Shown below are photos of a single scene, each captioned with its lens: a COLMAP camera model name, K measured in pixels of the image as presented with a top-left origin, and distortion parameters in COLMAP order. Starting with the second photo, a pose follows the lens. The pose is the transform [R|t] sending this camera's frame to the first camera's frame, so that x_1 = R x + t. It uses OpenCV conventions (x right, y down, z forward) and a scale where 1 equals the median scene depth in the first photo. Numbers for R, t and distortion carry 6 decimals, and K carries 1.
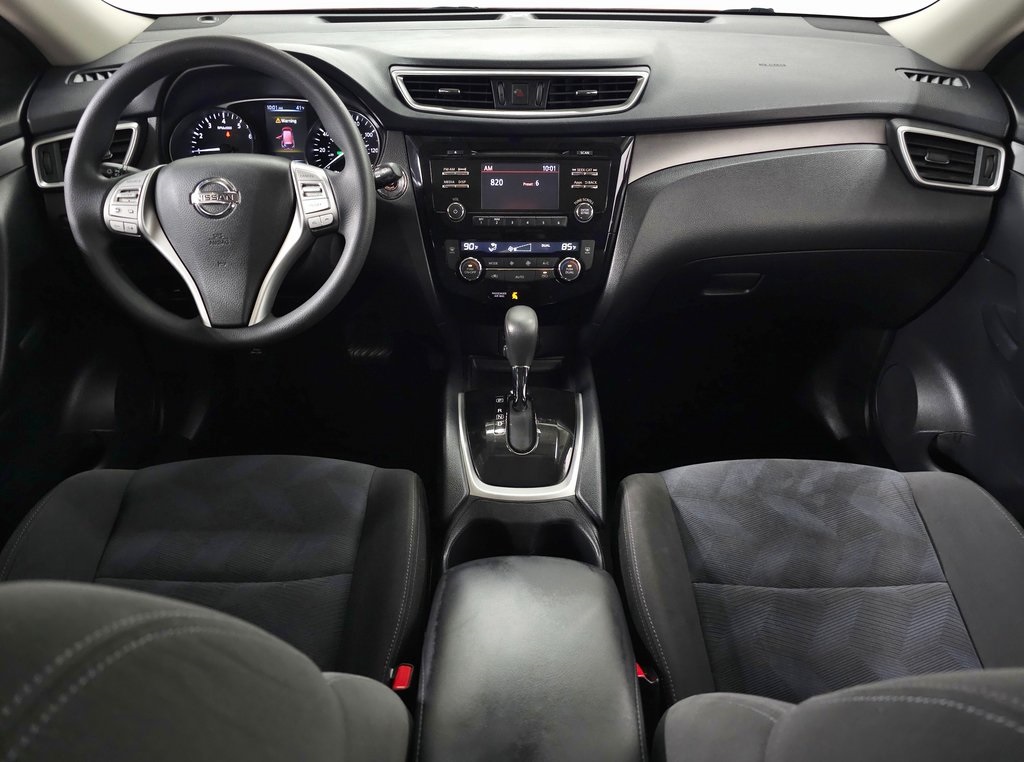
lens RADIAL K [[698.8, 0, 512.0], [0, 698.8, 381.0], [0, 0, 1]] dist [0.053884, -0.055108]
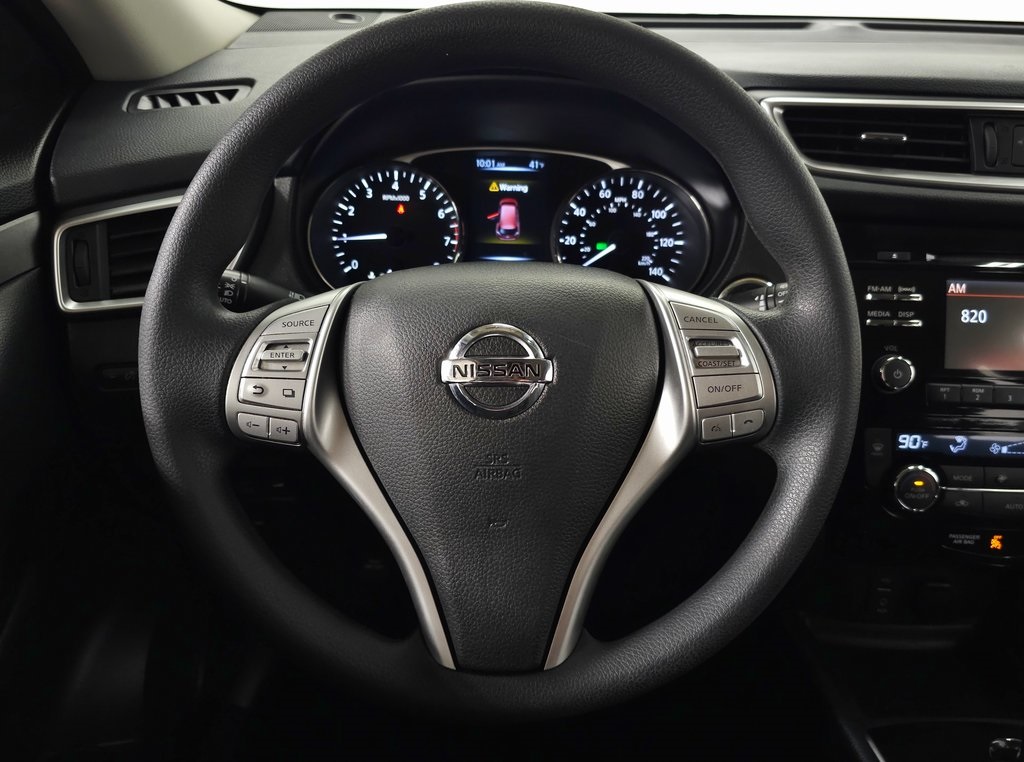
lens RADIAL K [[801.0, 0, 506.5], [0, 801.0, 383.9], [0, 0, 1]] dist [0.054710, -0.082527]
pose [[0.999563, 0.025807, -0.014403, -0.338789], [-0.027180, 0.994092, -0.105084, -0.167371], [0.011606, 0.105430, 0.994359, 0.437523]]
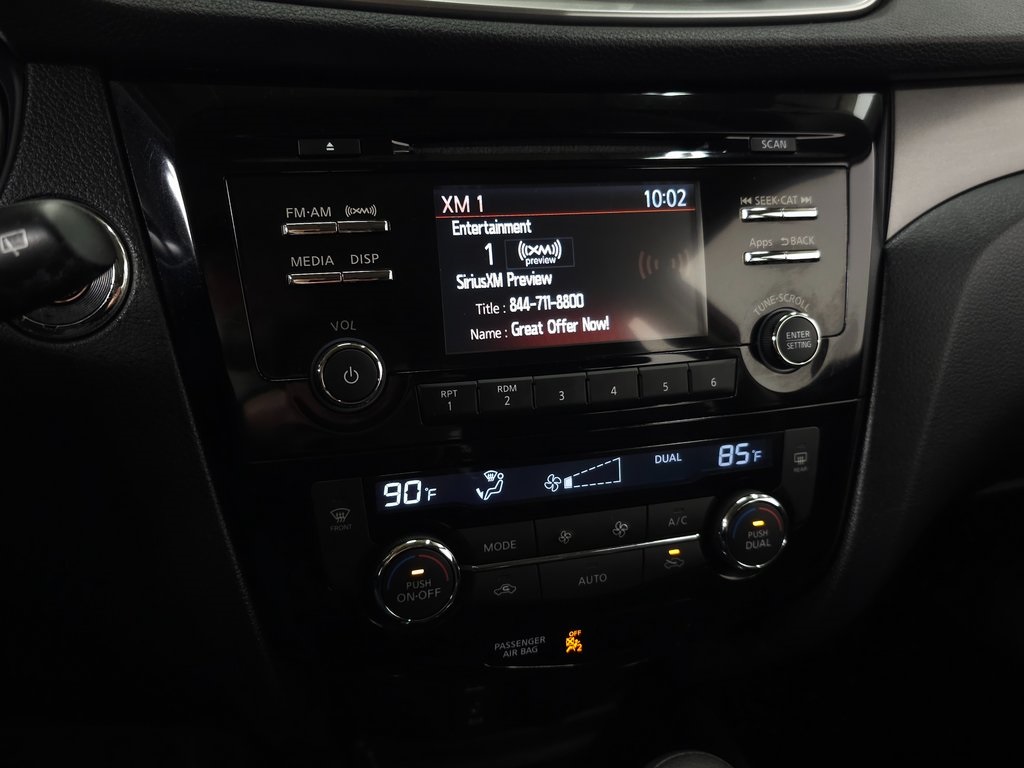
lens RADIAL K [[869.8, 0, 514.0], [0, 869.8, 366.2], [0, 0, 1]] dist [0.086161, -0.214747]
pose [[0.958993, -0.079483, 0.272056, -0.108033], [0.100270, 0.992941, -0.063353, -0.217245], [-0.265100, 0.088034, 0.960194, 0.676733]]
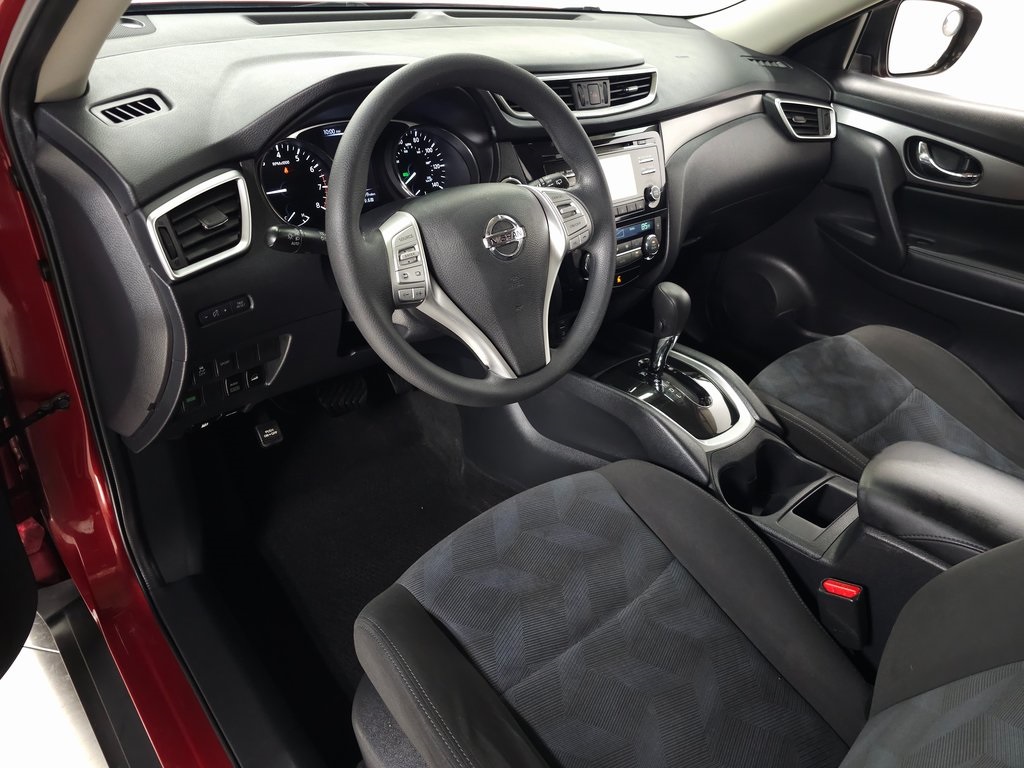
lens RADIAL K [[696.0, 0, 513.2], [0, 696.0, 381.7], [0, 0, 1]] dist [0.063283, -0.083550]
pose [[0.751388, -0.309323, 0.582868, -0.824306], [0.290800, 0.948143, 0.128295, -0.162625], [-0.592327, 0.073098, 0.802375, 0.241739]]
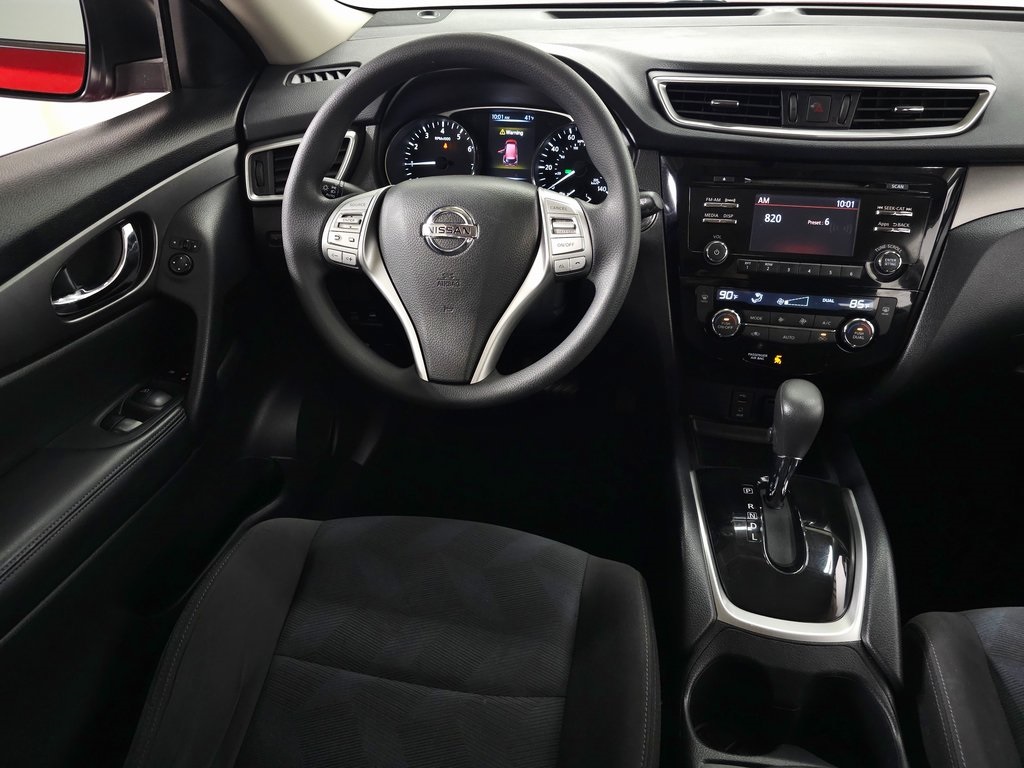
lens RADIAL K [[696.0, 0, 513.2], [0, 696.0, 381.7], [0, 0, 1]] dist [0.063283, -0.083550]
pose [[0.981671, 0.091669, -0.167086, -0.160179], [-0.090687, 0.995788, 0.013513, -0.082693], [0.167621, 0.001887, 0.985850, 0.166506]]
